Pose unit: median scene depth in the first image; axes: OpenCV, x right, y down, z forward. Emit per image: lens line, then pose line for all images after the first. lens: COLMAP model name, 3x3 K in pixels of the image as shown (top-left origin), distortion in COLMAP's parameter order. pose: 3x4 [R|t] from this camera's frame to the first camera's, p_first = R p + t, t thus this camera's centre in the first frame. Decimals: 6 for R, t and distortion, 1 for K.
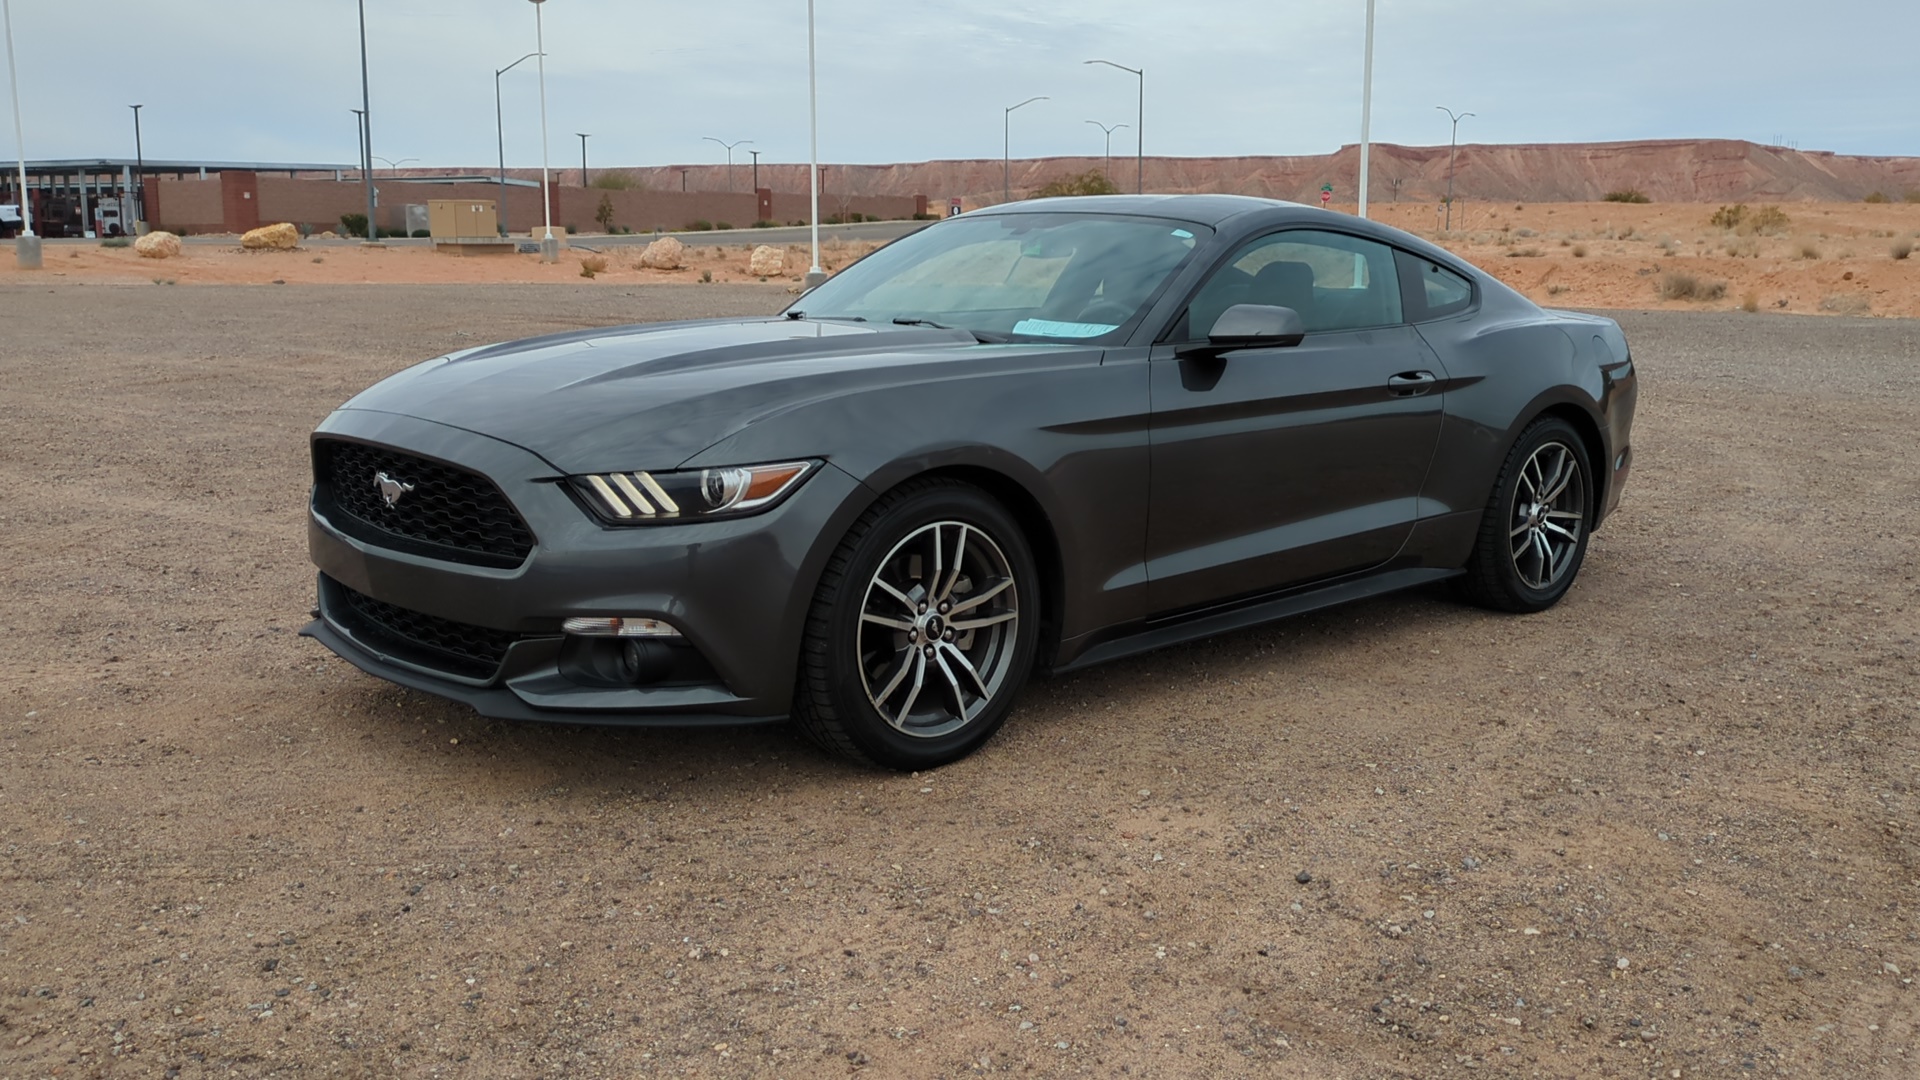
lens RADIAL K [[1684.9, 0, 950.6], [0, 1684.9, 549.7], [0, 0, 1]] dist [0.074655, -0.067443]
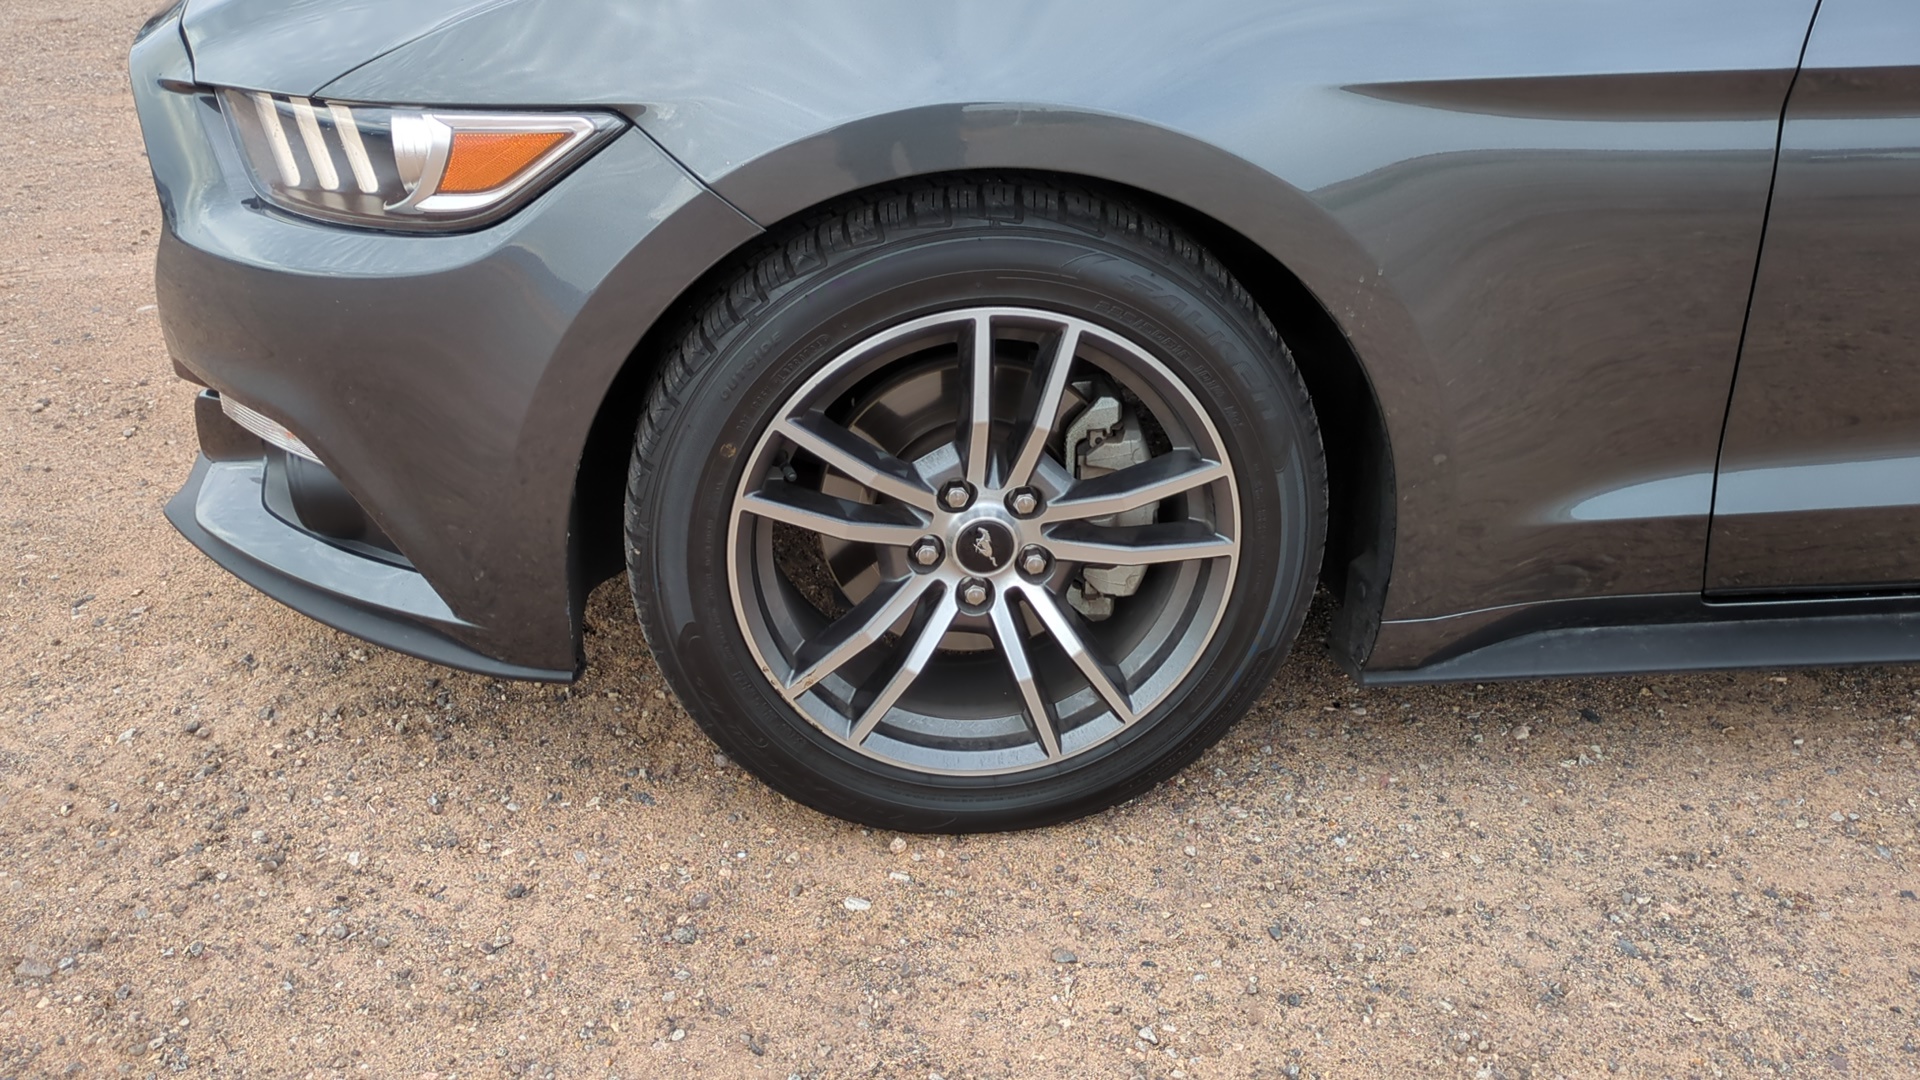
lens RADIAL K [[1684.9, 0, 960.7], [0, 1684.9, 542.3], [0, 0, 1]] dist [0.074655, -0.067443]
pose [[0.805166, 0.262626, -0.531729, 0.213095], [-0.118901, 0.949883, 0.289111, -0.077610], [0.581008, -0.169559, 0.796040, 0.662608]]
